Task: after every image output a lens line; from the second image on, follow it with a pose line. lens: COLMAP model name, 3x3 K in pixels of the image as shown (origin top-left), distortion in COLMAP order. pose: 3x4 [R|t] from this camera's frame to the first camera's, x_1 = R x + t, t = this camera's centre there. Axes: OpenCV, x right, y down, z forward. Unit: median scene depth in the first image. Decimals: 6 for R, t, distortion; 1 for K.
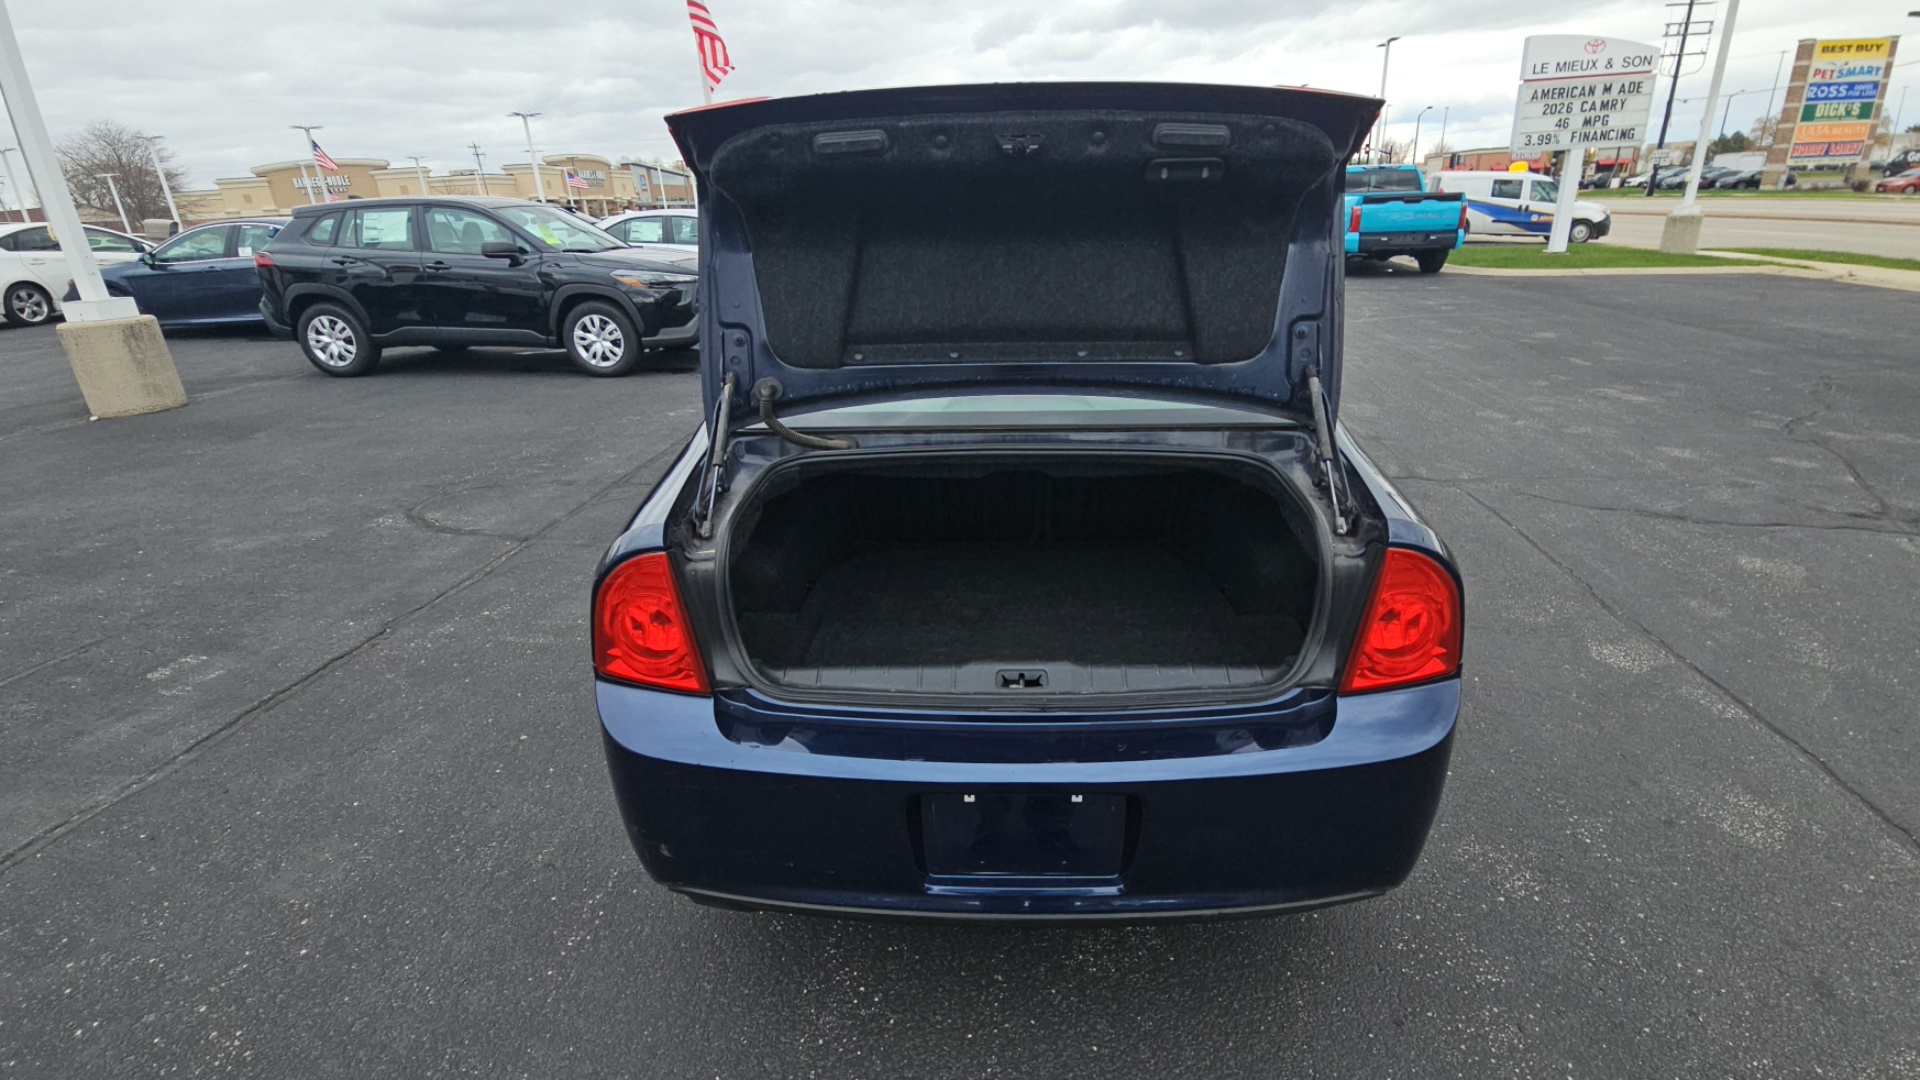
lens RADIAL K [[860.3, 0, 981.4], [0, 860.3, 542.6], [0, 0, 1]] dist [0.008817, -0.006420]
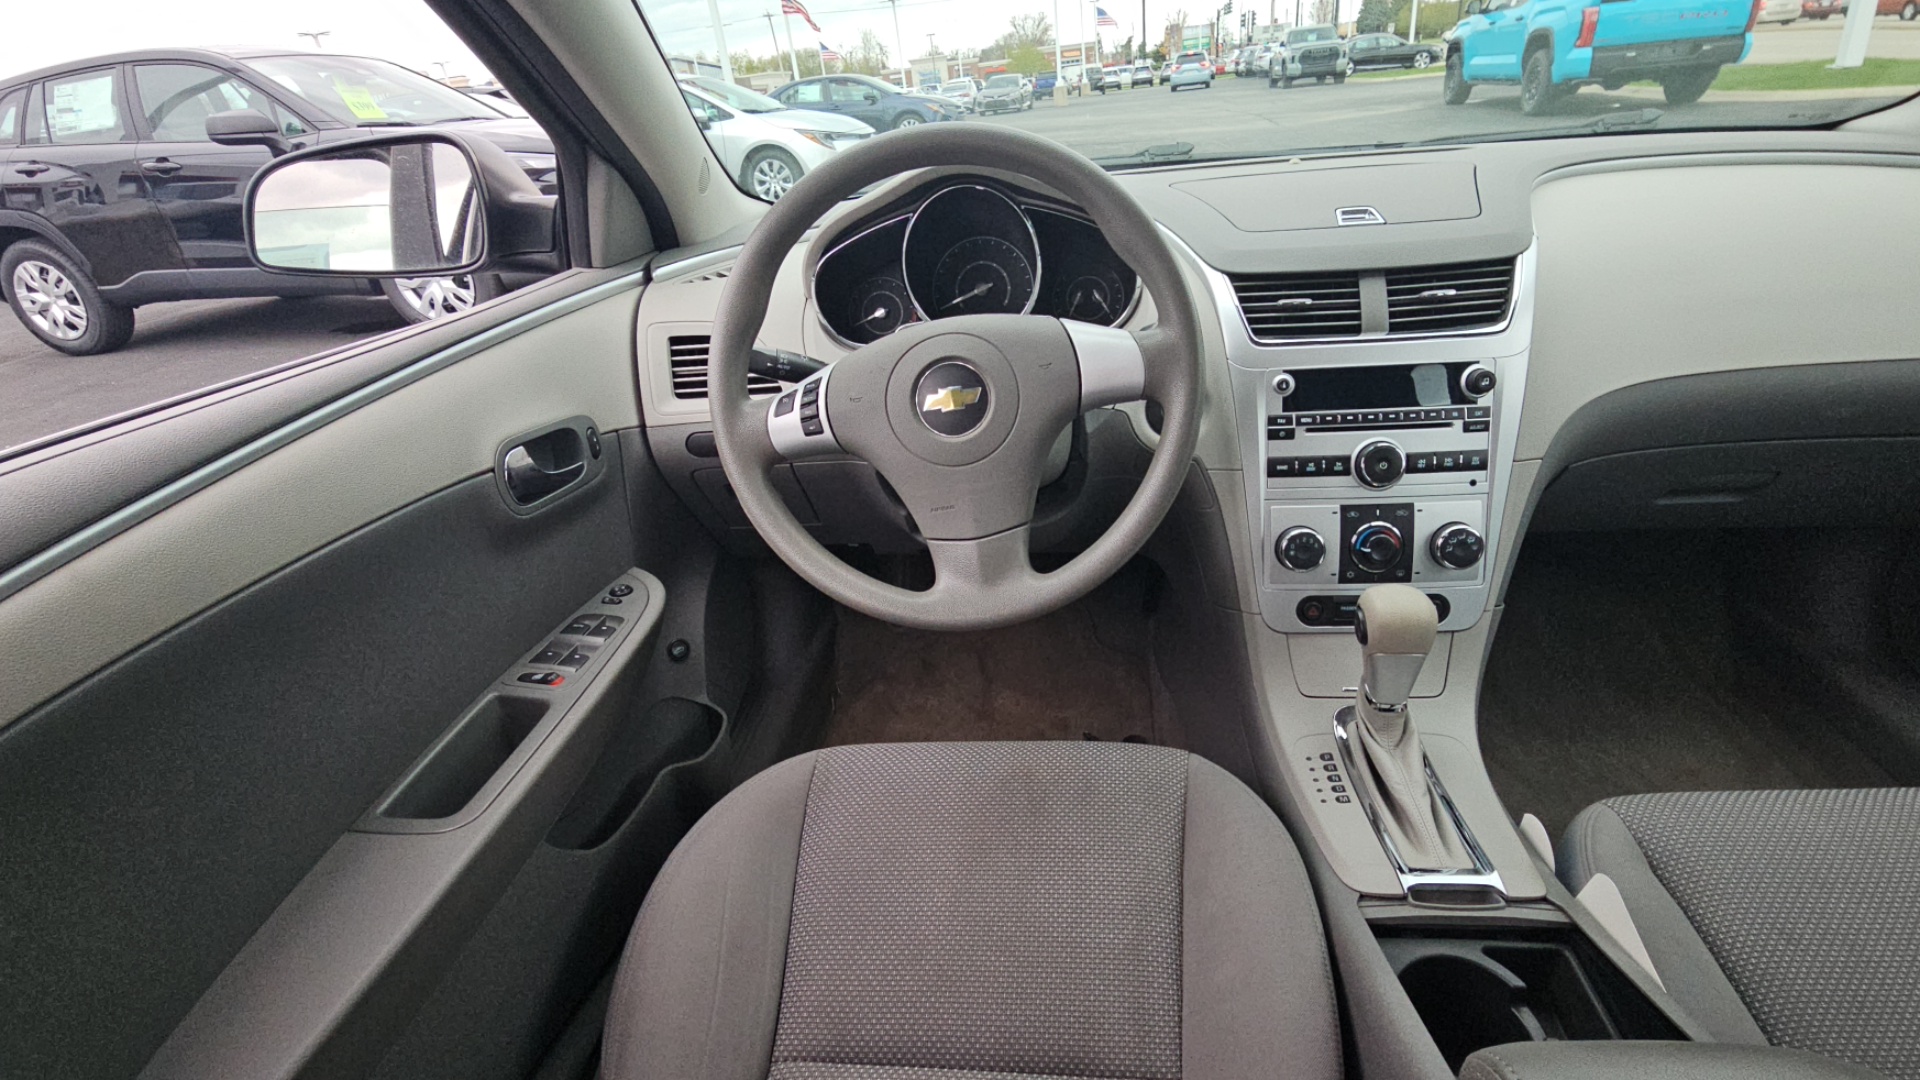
lens RADIAL K [[854.3, 0, 977.6], [0, 854.3, 542.2], [0, 0, 1]] dist [0.005347, -0.005218]
pose [[0.996111, -0.023164, -0.085014, -0.020382], [0.033023, 0.992645, 0.116470, -0.109998], [0.081690, -0.118825, 0.989549, 0.422972]]
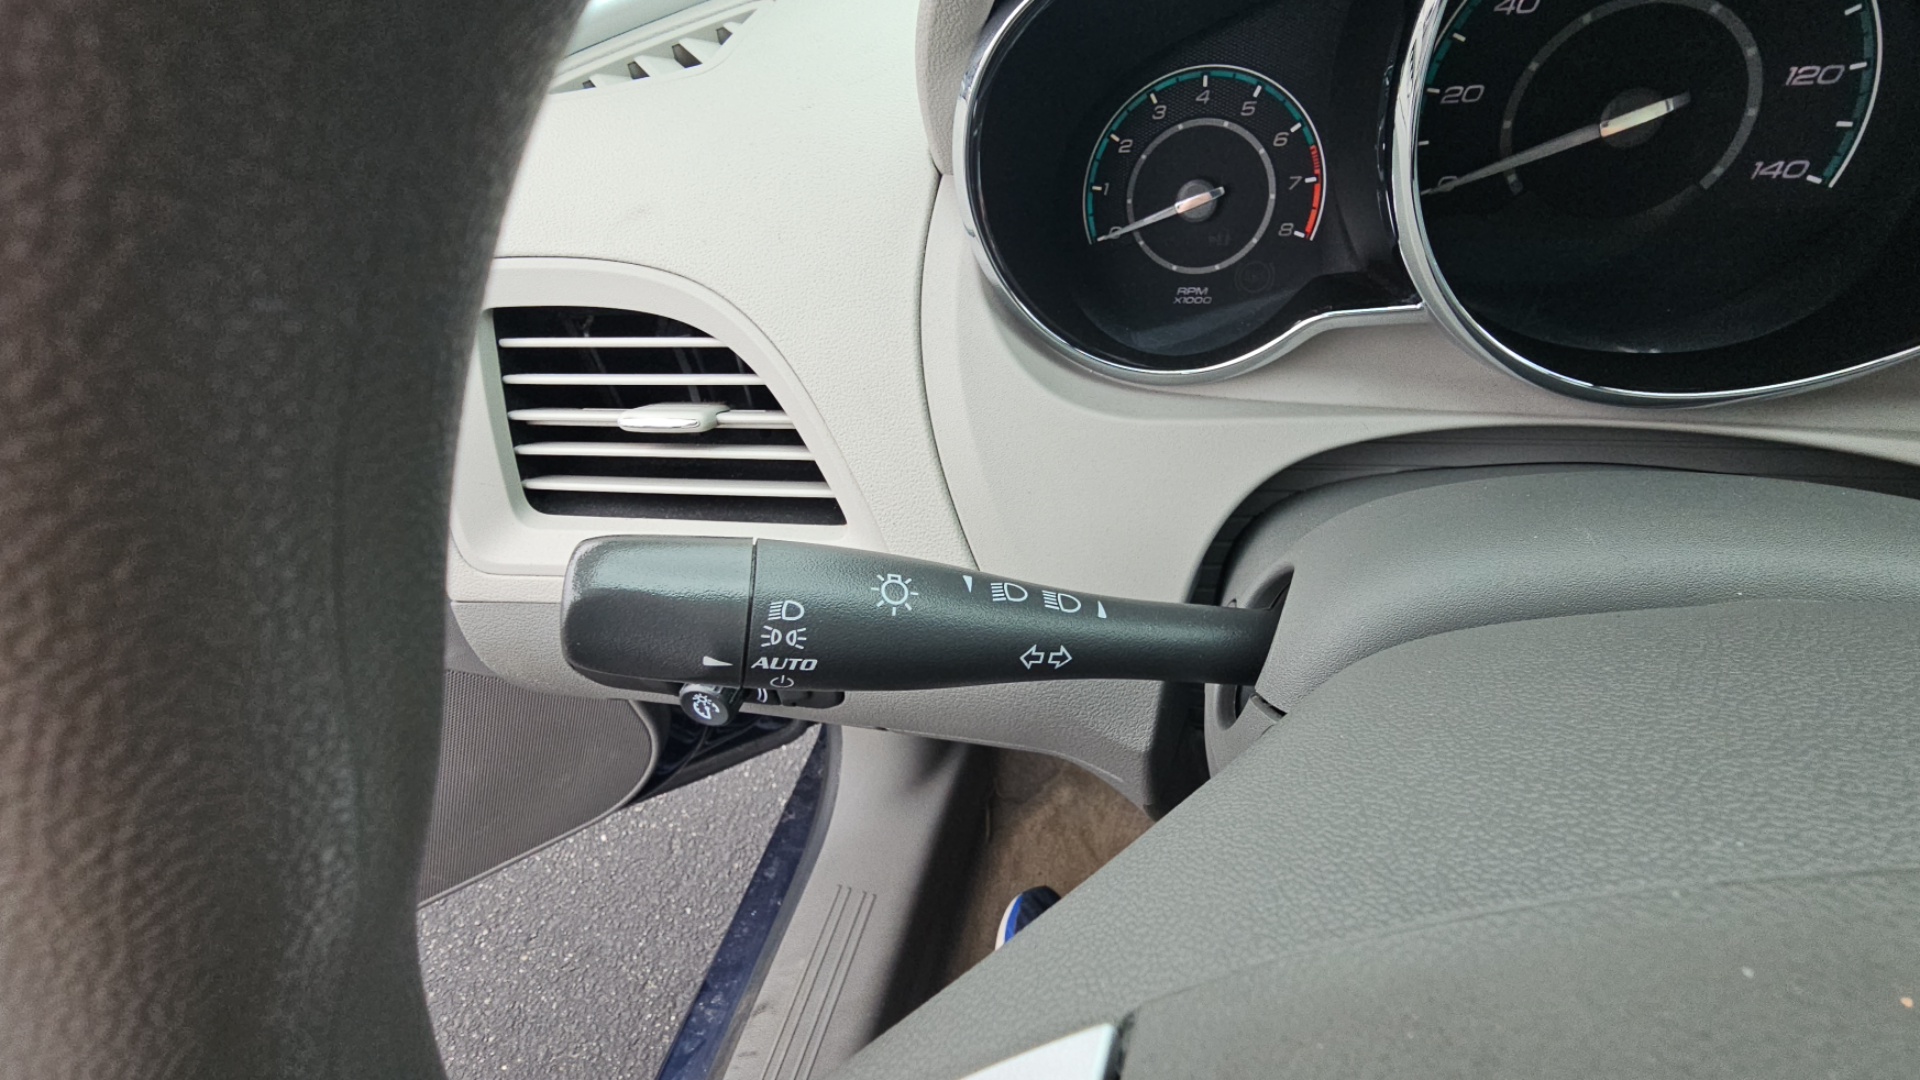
lens RADIAL K [[855.6, 0, 982.5], [0, 855.6, 543.6], [0, 0, 1]] dist [0.004934, -0.005689]
pose [[0.962772, 0.088269, -0.255497, -0.041173], [0.019930, 0.919431, 0.392746, -0.129094], [0.269579, -0.383217, 0.883443, 0.504699]]
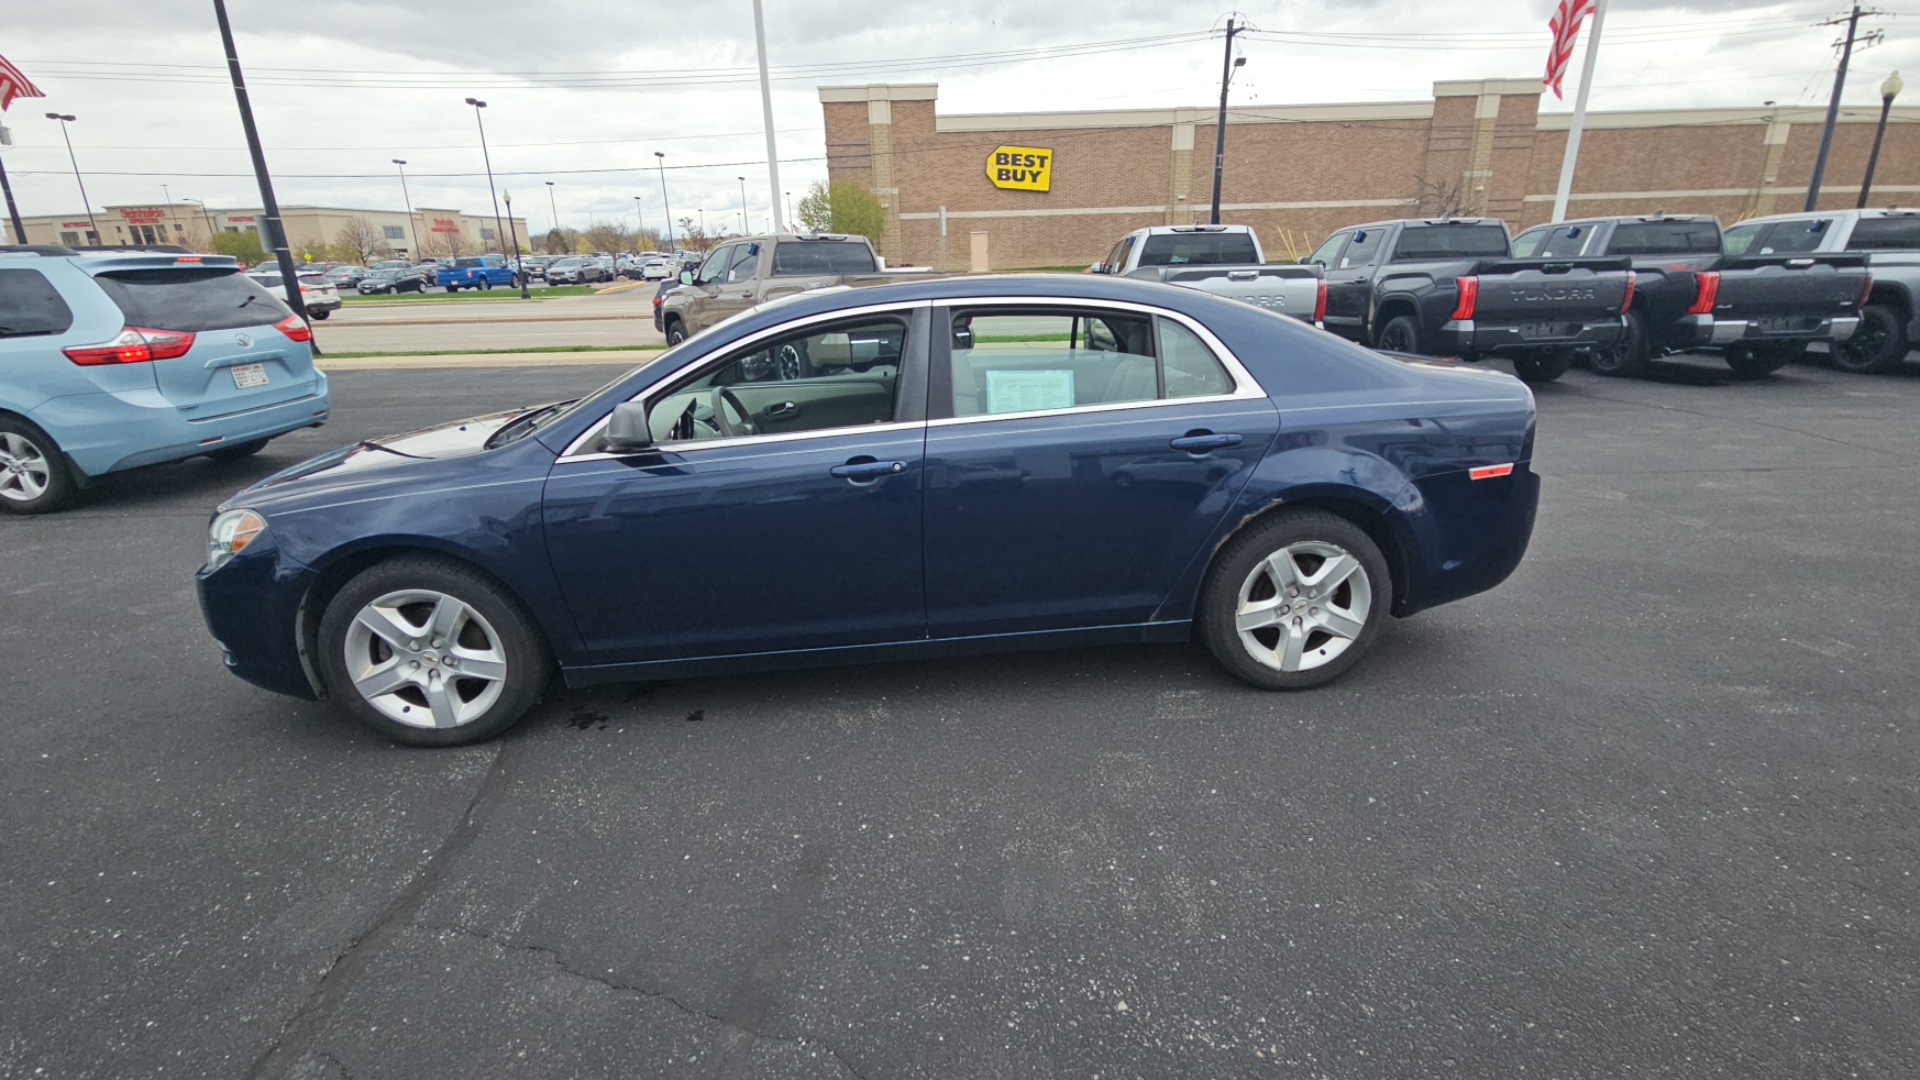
lens RADIAL K [[860.3, 0, 981.4], [0, 860.3, 542.6], [0, 0, 1]] dist [0.008817, -0.006420]
pose [[-0.119596, -0.276183, 0.953635, -0.429092], [0.392621, 0.869073, 0.300932, -0.149303], [-0.911891, 0.410408, 0.004498, 0.425284]]
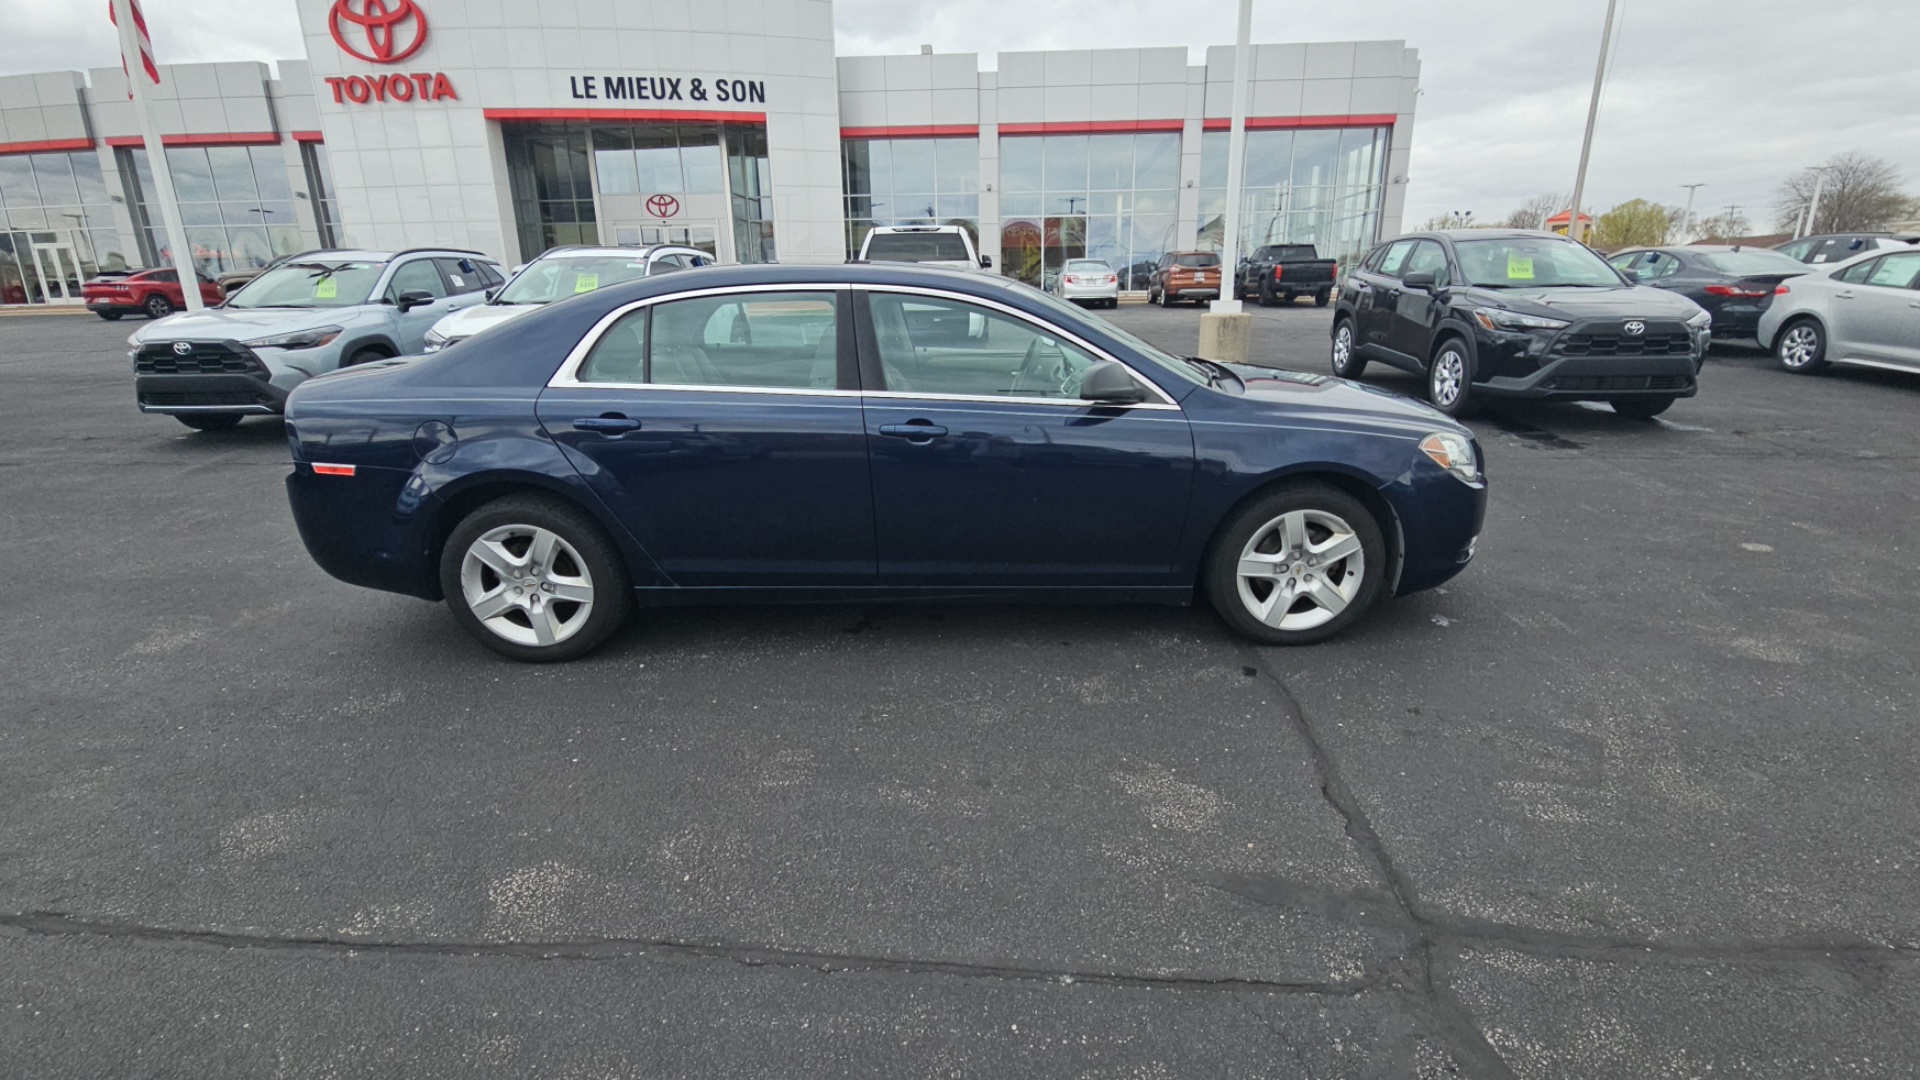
lens RADIAL K [[856.2, 0, 973.4], [0, 856.2, 544.2], [0, 0, 1]] dist [0.001973, -0.001204]
pose [[0.031850, 0.332704, -0.942493, 0.497938], [-0.357253, 0.884467, 0.300147, -0.169469], [0.933464, 0.327149, 0.147030, 0.432239]]
